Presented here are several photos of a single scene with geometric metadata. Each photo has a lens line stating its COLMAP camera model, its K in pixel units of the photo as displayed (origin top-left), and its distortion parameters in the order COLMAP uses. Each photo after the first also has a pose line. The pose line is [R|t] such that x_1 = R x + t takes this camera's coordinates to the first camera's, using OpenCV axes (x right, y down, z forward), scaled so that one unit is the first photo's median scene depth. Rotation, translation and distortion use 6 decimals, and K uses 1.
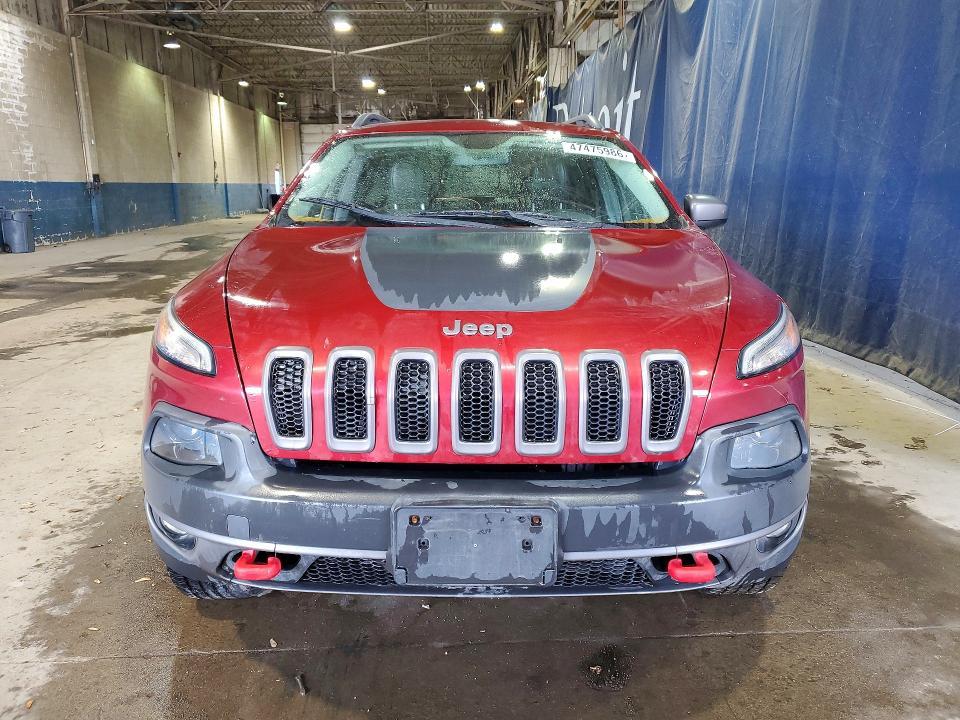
lens RADIAL K [[756.1, 0, 475.2], [0, 756.1, 352.9], [0, 0, 1]] dist [0.010405, 0.008529]
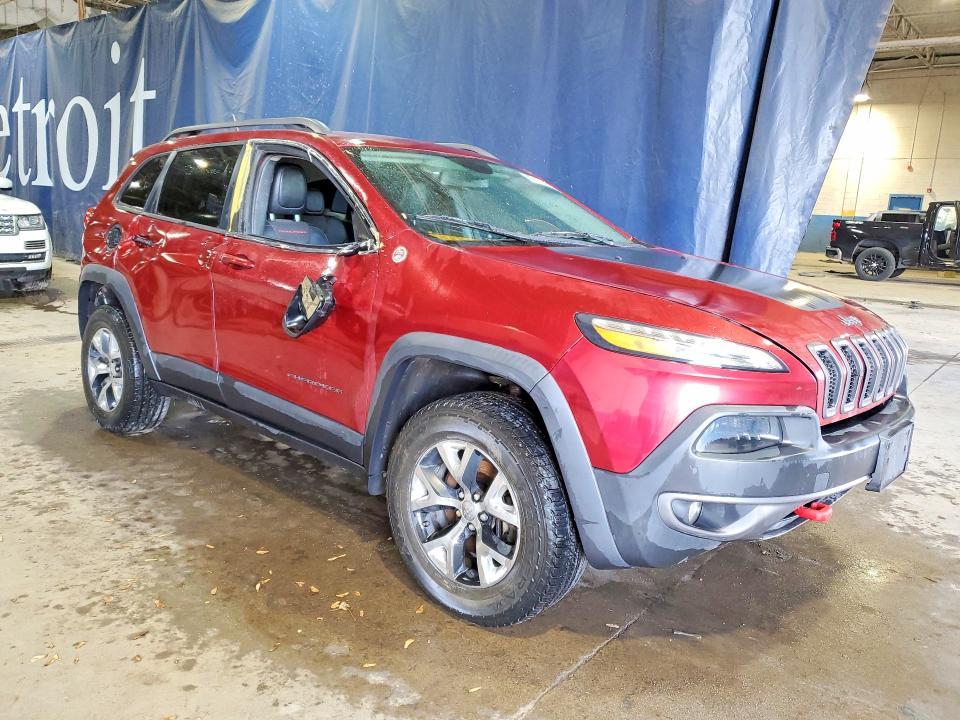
lens RADIAL K [[756.1, 0, 478.2], [0, 756.1, 359.3], [0, 0, 1]] dist [0.010405, 0.008529]
pose [[0.665653, -0.100183, 0.739506, -0.186955], [0.099775, 0.993999, 0.044850, -0.012136], [-0.739561, 0.043930, 0.671654, 0.060107]]
